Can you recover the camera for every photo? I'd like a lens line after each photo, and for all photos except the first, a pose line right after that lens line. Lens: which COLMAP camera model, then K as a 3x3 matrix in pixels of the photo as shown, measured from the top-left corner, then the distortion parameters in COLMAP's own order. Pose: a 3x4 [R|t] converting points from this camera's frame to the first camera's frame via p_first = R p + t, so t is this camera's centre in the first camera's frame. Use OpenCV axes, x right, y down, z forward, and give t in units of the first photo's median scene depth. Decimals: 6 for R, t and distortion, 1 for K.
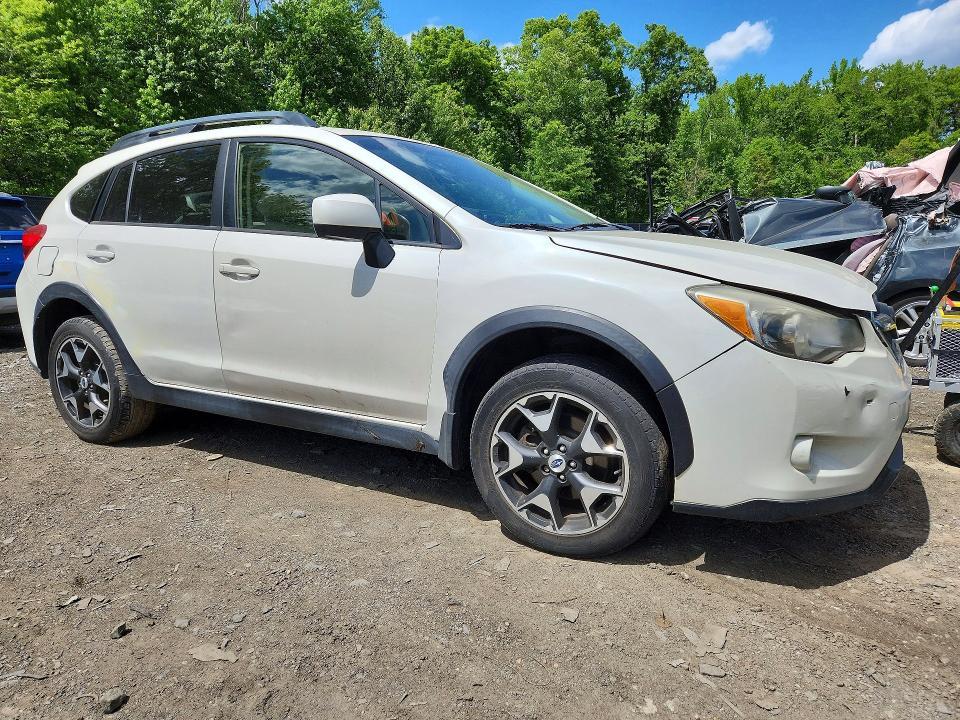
lens RADIAL K [[724.2, 0, 452.1], [0, 724.2, 355.5], [0, 0, 1]] dist [0.009792, 0.000399]
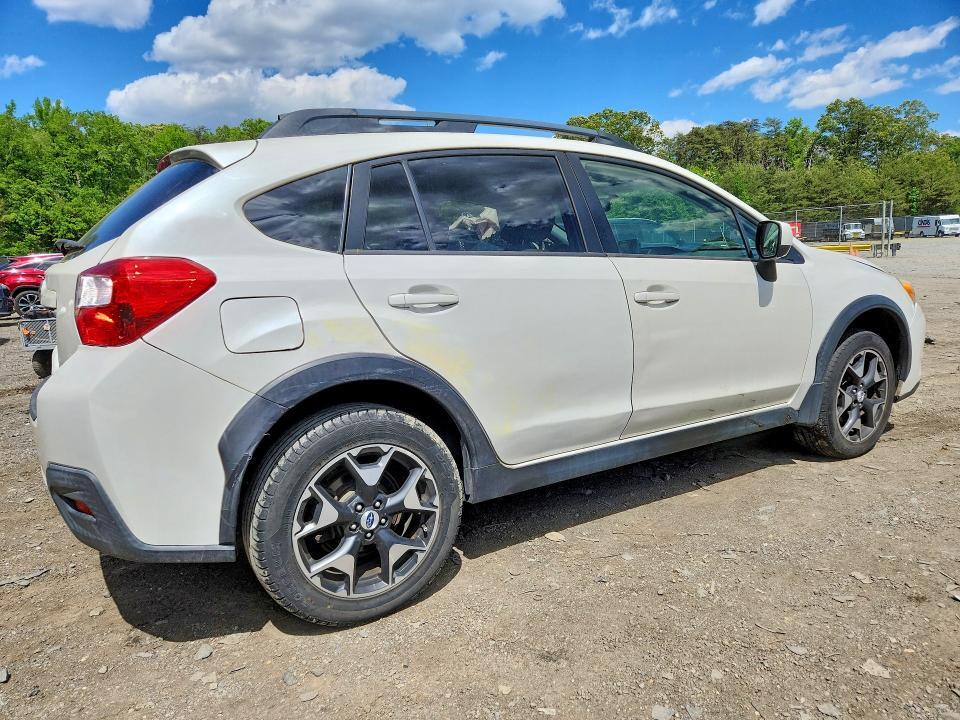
lens RADIAL K [[694.0, 0, 490.1], [0, 694.0, 356.8], [0, 0, 1]] dist [0.042178, -0.035851]
pose [[0.408074, -0.135066, 0.902902, -0.141155], [0.175808, 0.982111, 0.067457, -0.016591], [-0.895861, 0.131210, 0.424520, 0.096082]]
